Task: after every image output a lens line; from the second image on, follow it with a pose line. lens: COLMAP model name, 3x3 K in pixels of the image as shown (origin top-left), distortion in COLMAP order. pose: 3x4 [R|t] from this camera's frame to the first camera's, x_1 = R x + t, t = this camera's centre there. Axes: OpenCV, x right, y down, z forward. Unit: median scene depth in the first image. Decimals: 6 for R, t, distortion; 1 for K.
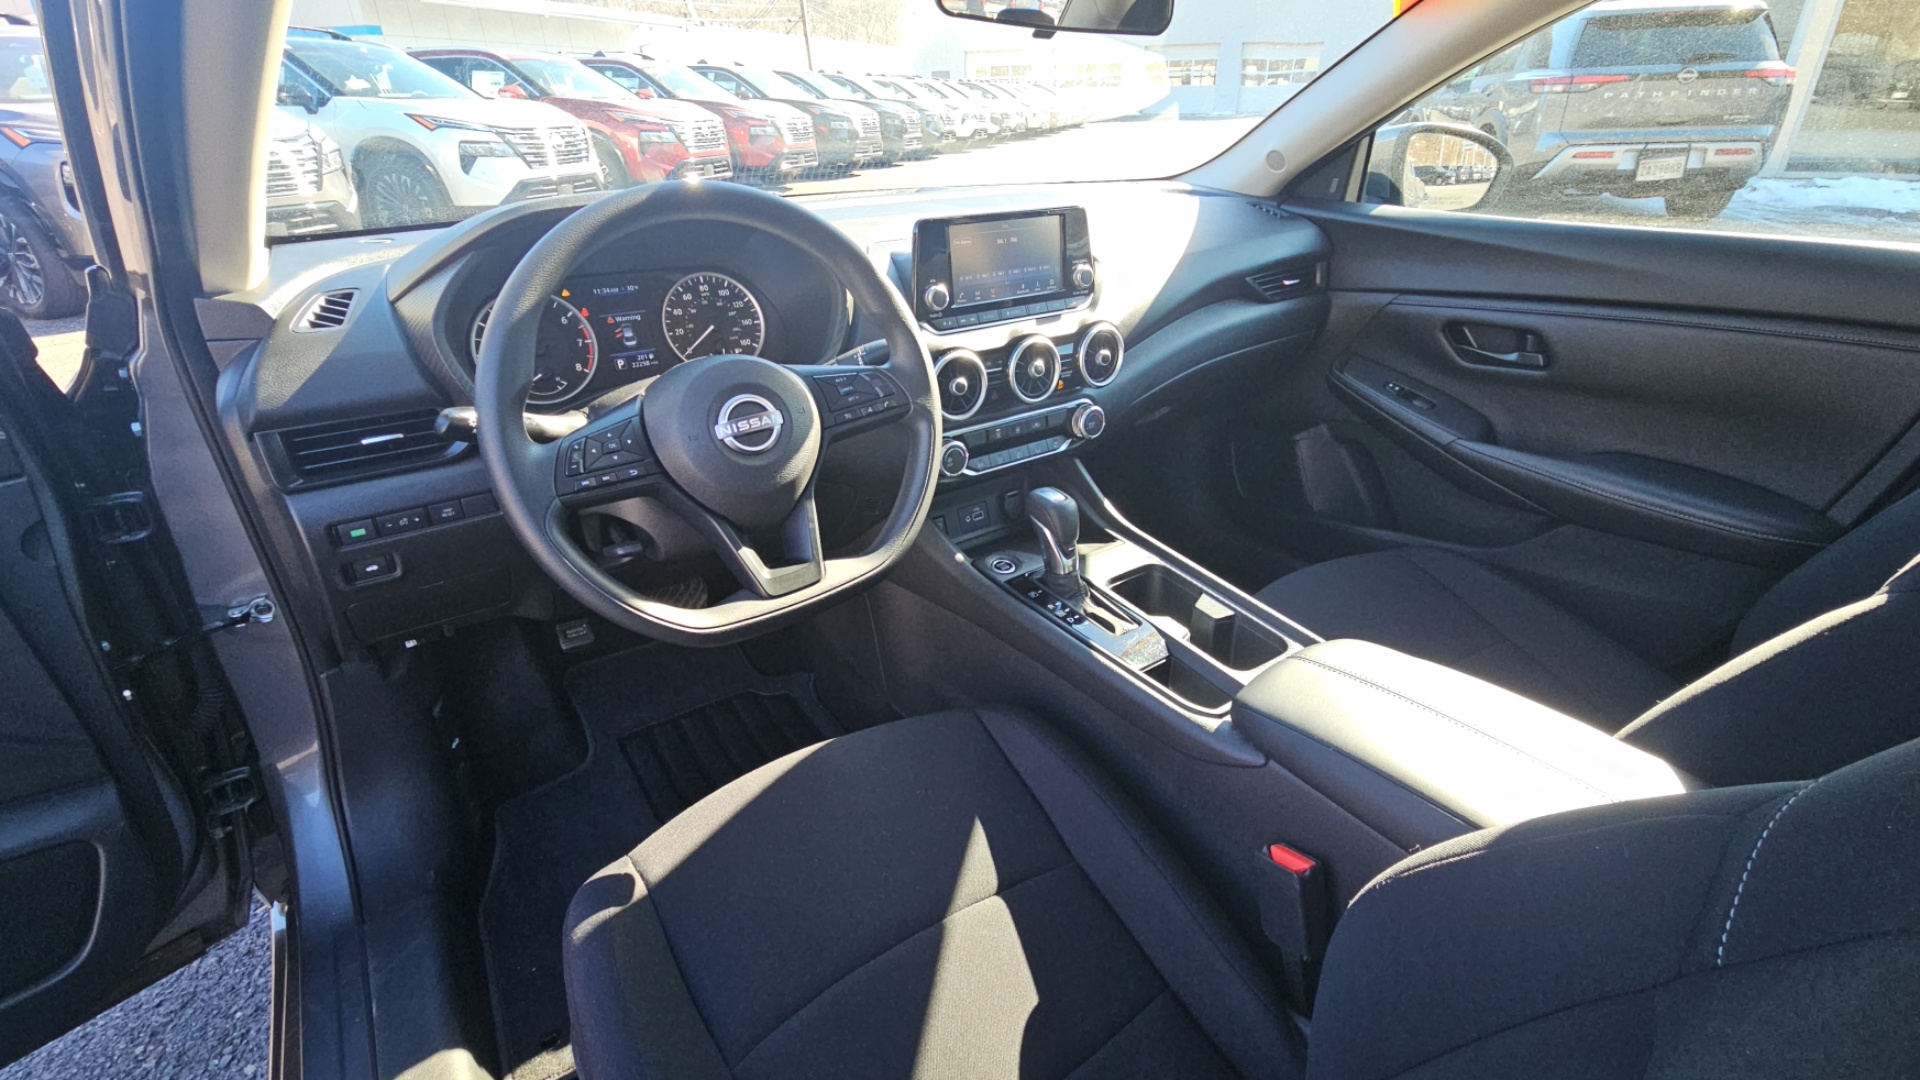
lens RADIAL K [[849.5, 0, 944.6], [0, 849.5, 543.4], [0, 0, 1]] dist [0.010847, -0.006511]
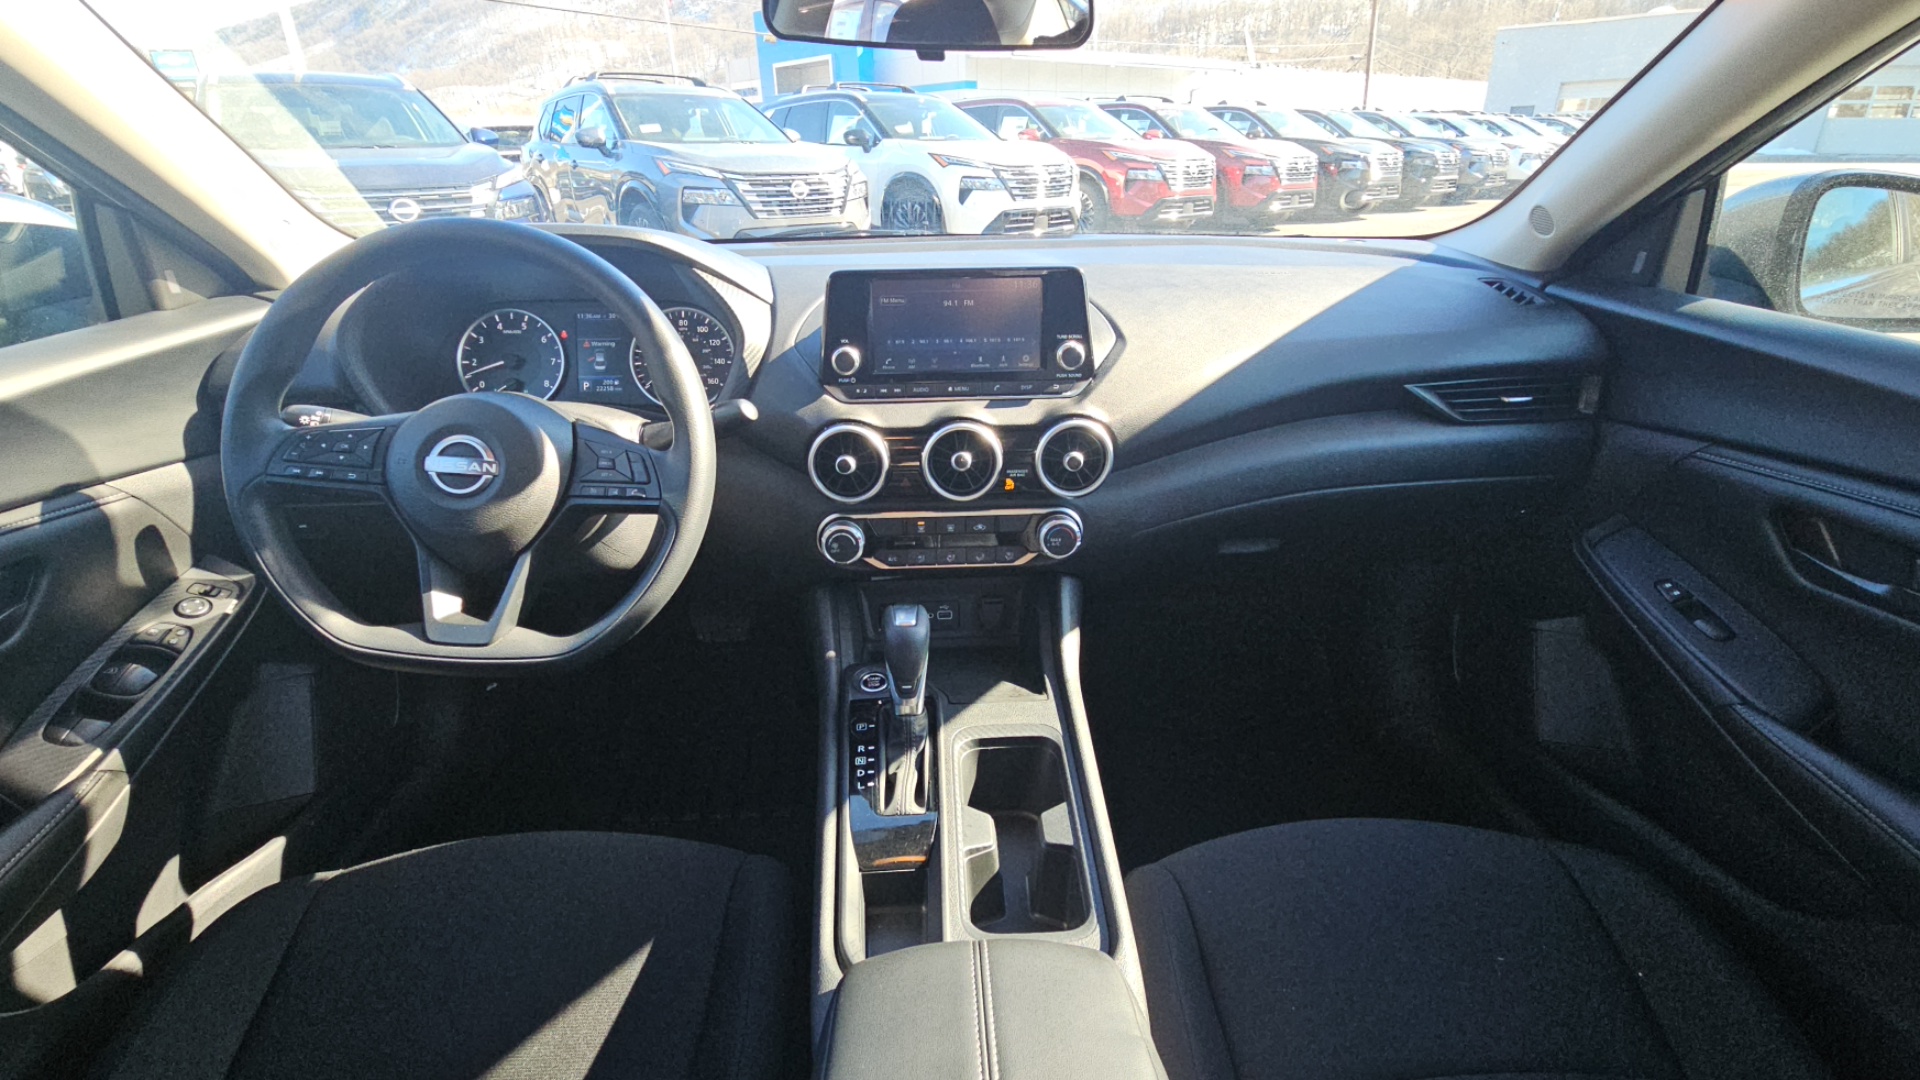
lens RADIAL K [[849.5, 0, 957.9], [0, 849.5, 537.7], [0, 0, 1]] dist [0.010847, -0.006511]
pose [[0.852761, 0.217356, -0.474926, 0.500357], [-0.237515, 0.971217, 0.018015, -0.144703], [0.465172, 0.097440, 0.879841, 0.287021]]
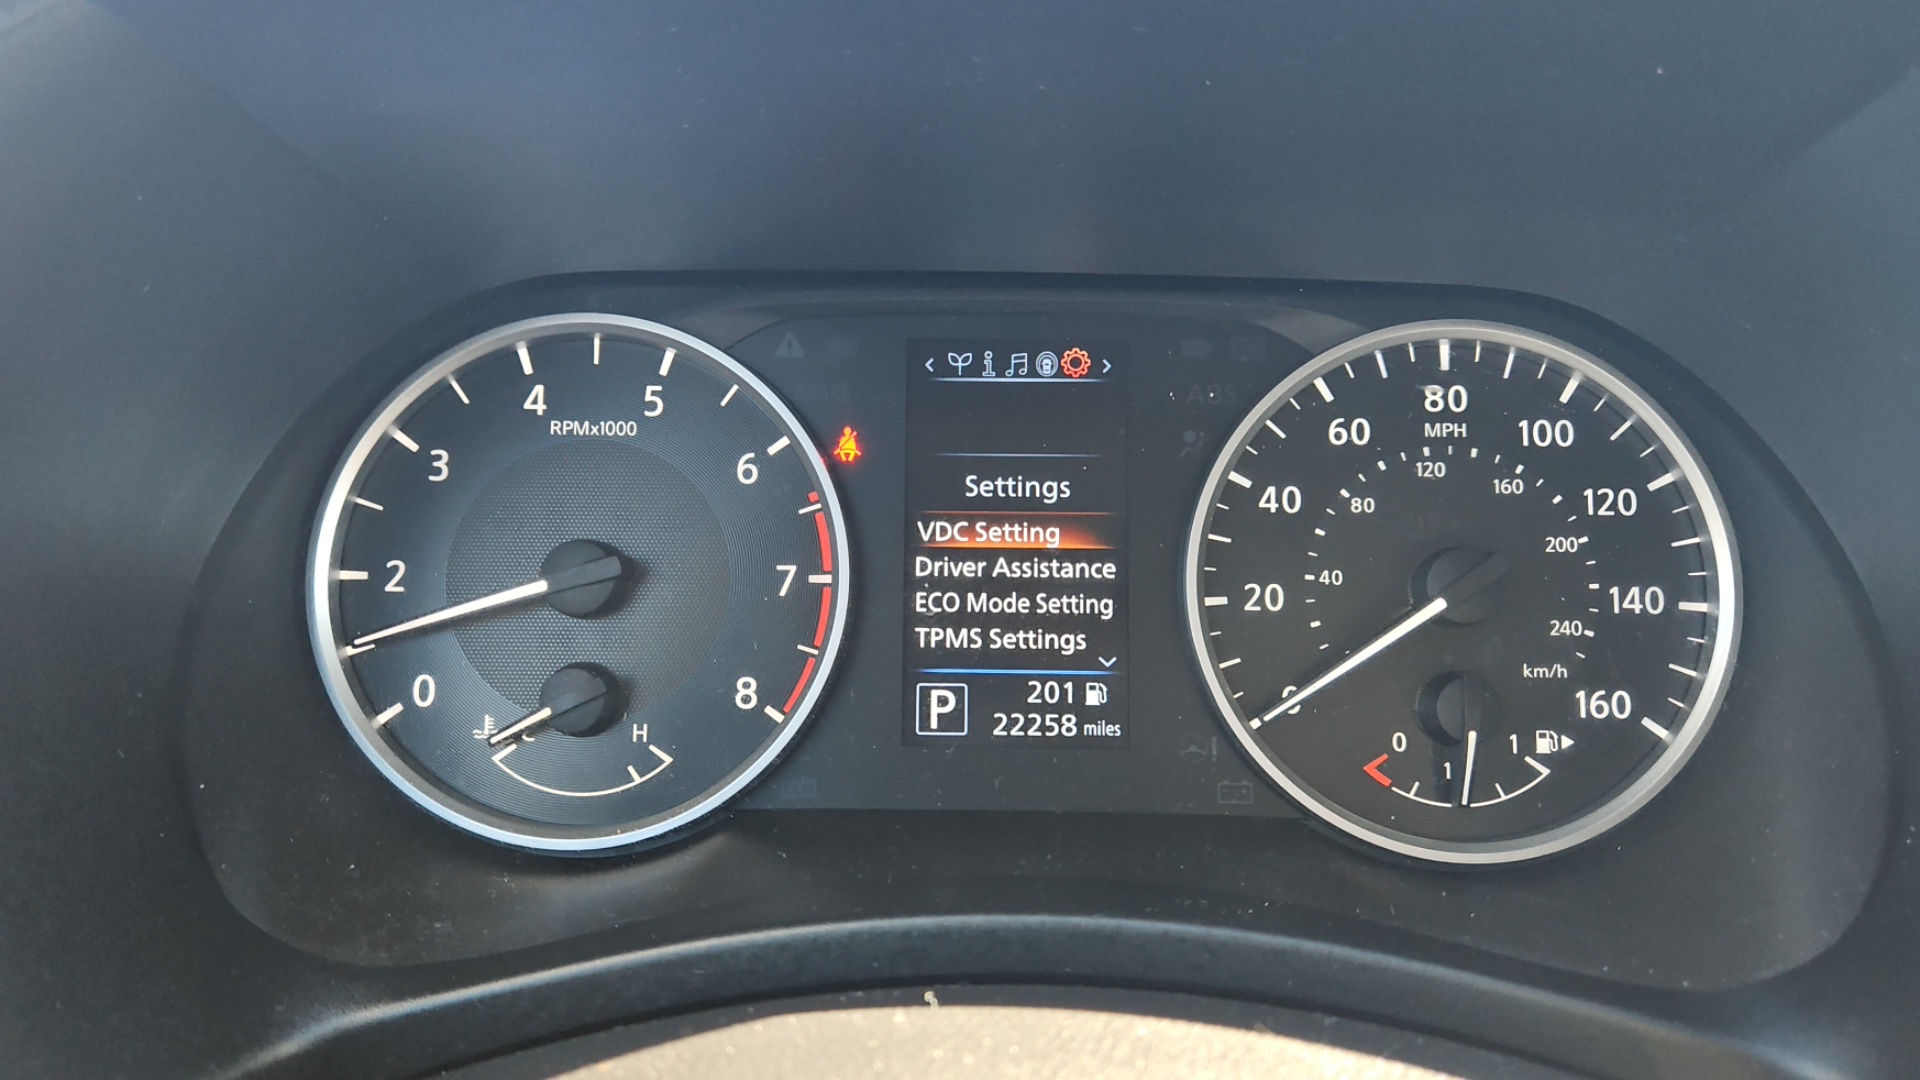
lens RADIAL K [[1547.8, 0, 961.4], [0, 1547.8, 526.2], [0, 0, 1]] dist [0.070001, -0.037872]
pose [[0.818052, 0.179789, -0.546321, -0.167429], [-0.270559, 0.958516, -0.089692, -0.202635], [0.507532, 0.221185, 0.832760, 0.629488]]
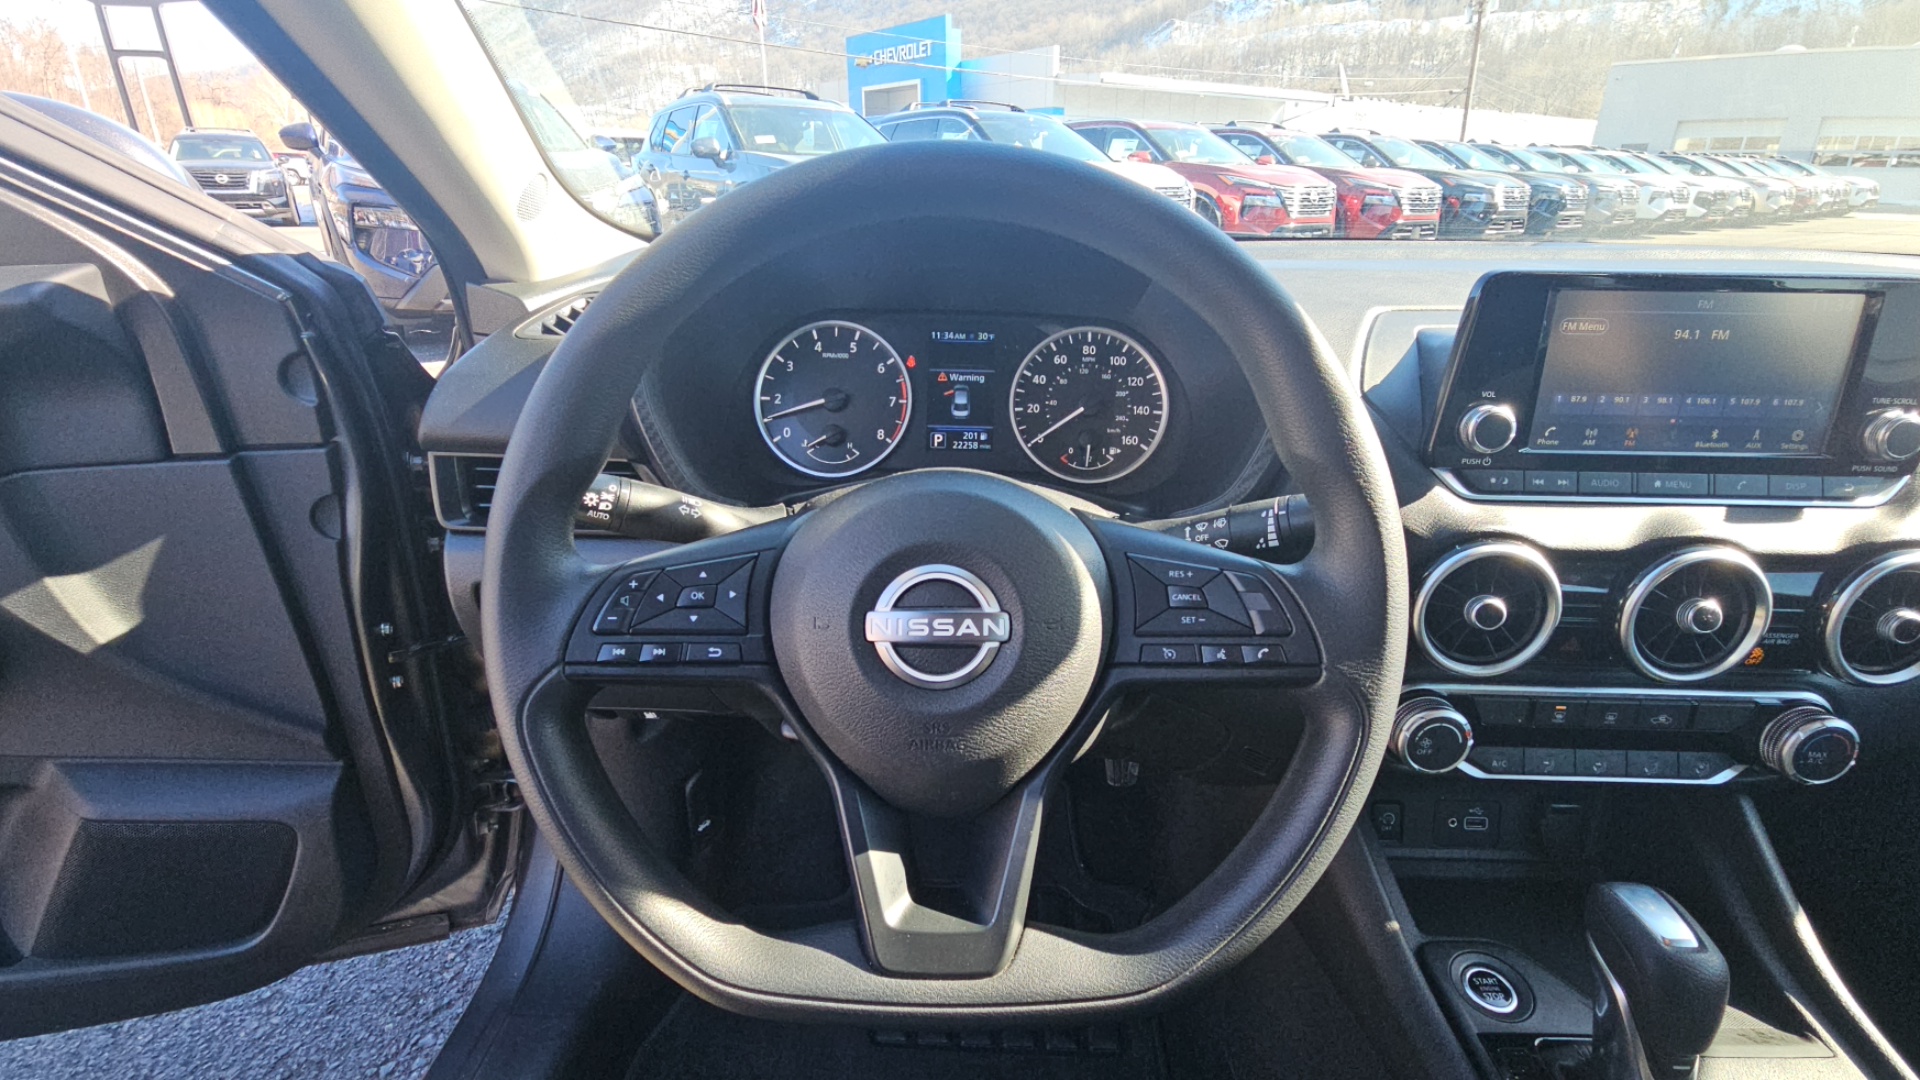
lens RADIAL K [[849.5, 0, 965.3], [0, 849.5, 536.4], [0, 0, 1]] dist [0.010847, -0.006511]
pose [[0.811620, 0.246062, -0.529836, 0.020688], [-0.285399, 0.958376, 0.007897, -0.135628], [0.509725, 0.144805, 0.848063, 0.402151]]
